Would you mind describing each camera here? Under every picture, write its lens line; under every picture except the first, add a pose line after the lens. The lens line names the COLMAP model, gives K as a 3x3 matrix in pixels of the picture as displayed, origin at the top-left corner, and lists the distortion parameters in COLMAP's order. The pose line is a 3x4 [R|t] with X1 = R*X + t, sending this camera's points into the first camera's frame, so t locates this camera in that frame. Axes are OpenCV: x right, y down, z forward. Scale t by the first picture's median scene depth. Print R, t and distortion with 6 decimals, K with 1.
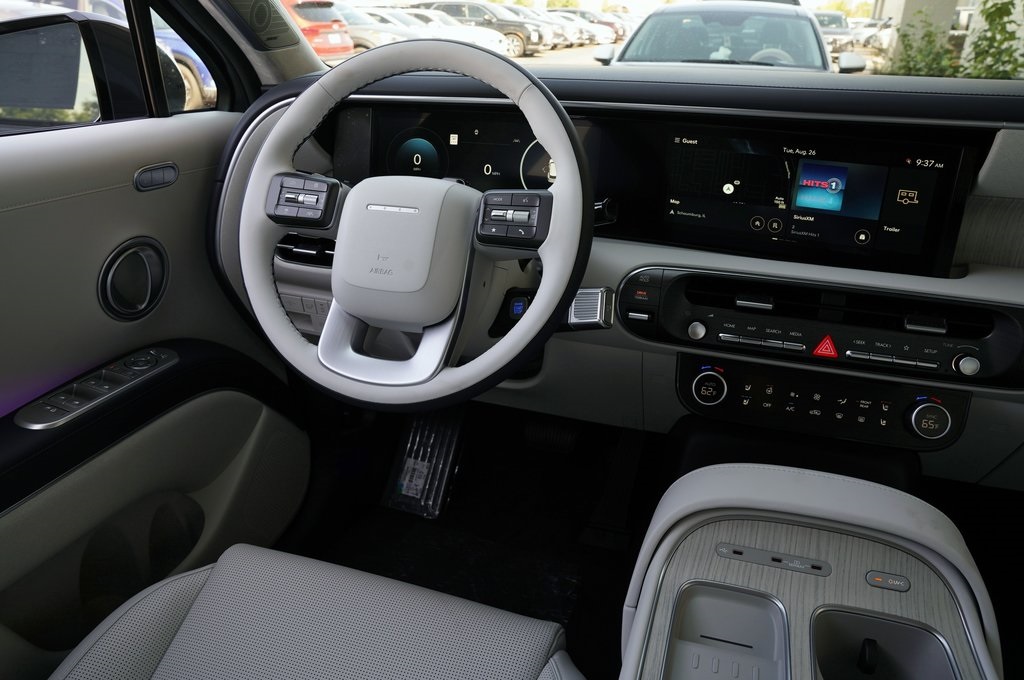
lens RADIAL K [[713.1, 0, 512.0], [0, 713.1, 340.0], [0, 0, 1]] dist [-0.136872, 0.108904]
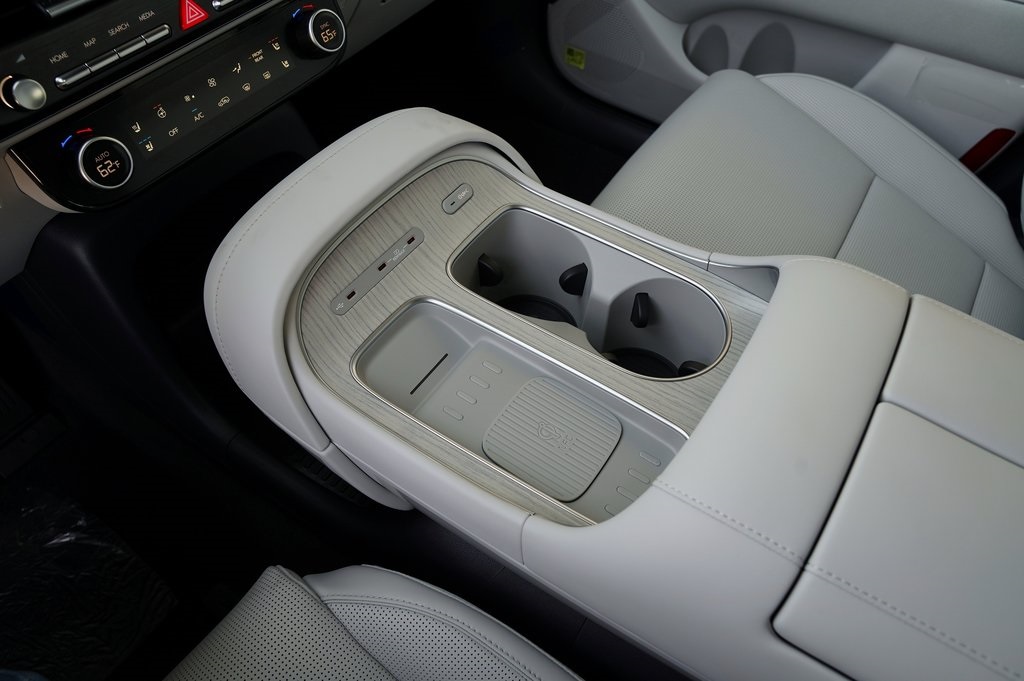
lens RADIAL K [[713.1, 0, 512.0], [0, 713.1, 340.5], [0, 0, 1]] dist [-0.136872, 0.108904]
pose [[0.263434, -0.753568, 0.602276, -0.128483], [0.370457, 0.655484, 0.658105, -0.104121], [-0.890710, 0.049750, 0.451842, 0.402664]]
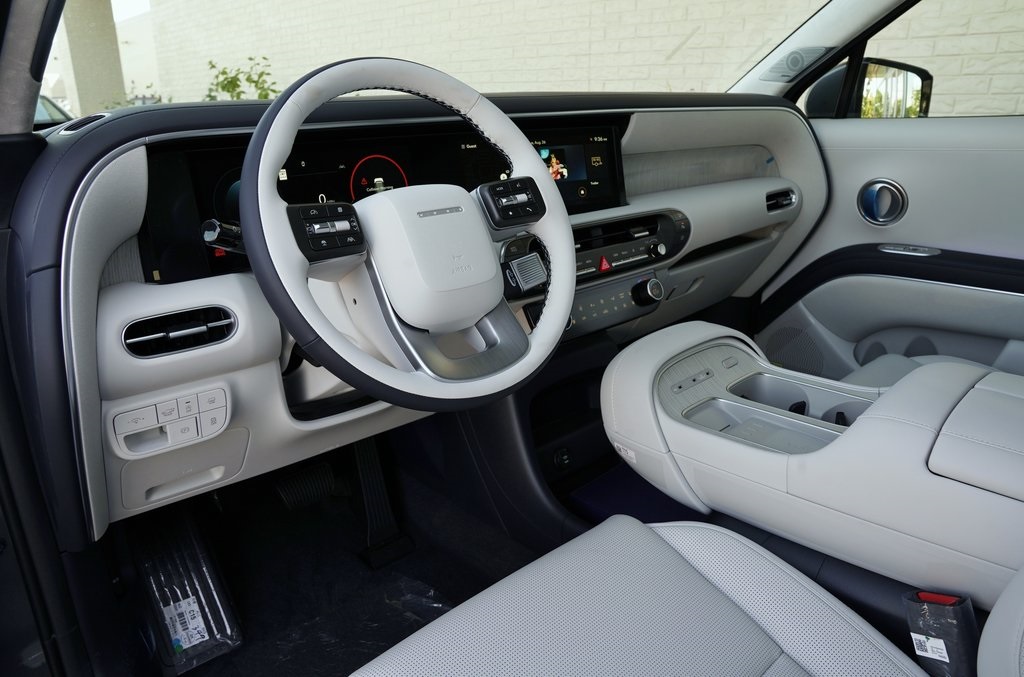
lens RADIAL K [[713.1, 0, 512.0], [0, 713.1, 338.5], [0, 0, 1]] dist [-0.136872, 0.108904]
pose [[0.481503, -0.293951, 0.825680, -0.912807], [0.381085, 0.918582, 0.104792, -0.075499], [-0.789259, 0.264197, 0.554320, 0.349901]]
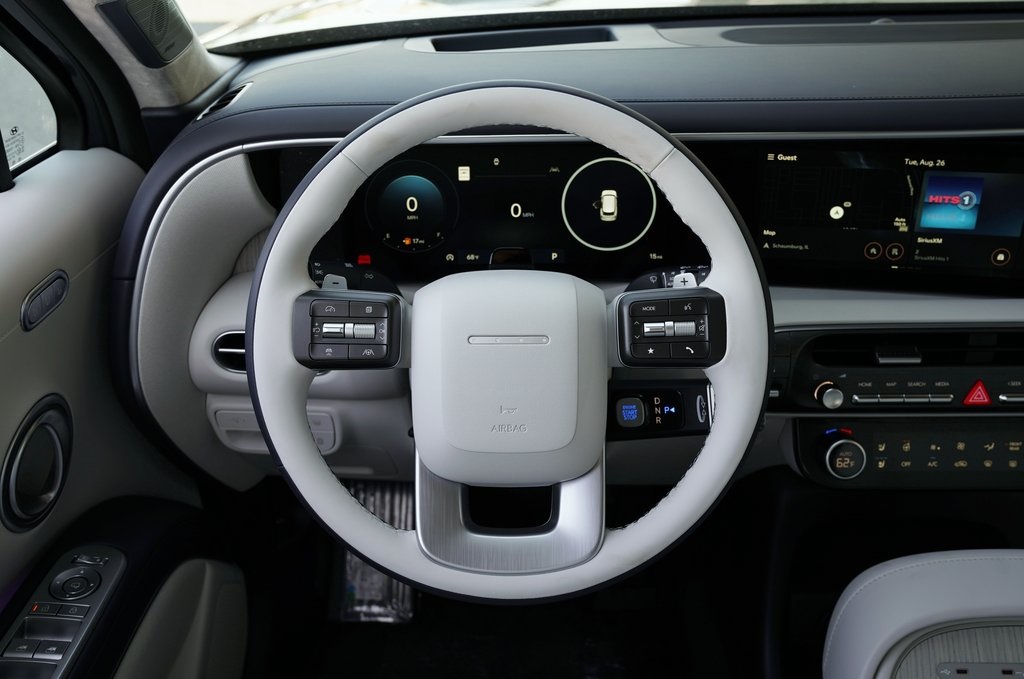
lens RADIAL K [[912.6, 0, 512.0], [0, 912.6, 339.5], [0, 0, 1]] dist [-0.069860, 0.143312]
pose [[0.950493, -0.168436, 0.261135, -0.363442], [0.140067, 0.982370, 0.123818, -0.267072], [-0.277387, -0.081112, 0.957328, 0.095663]]
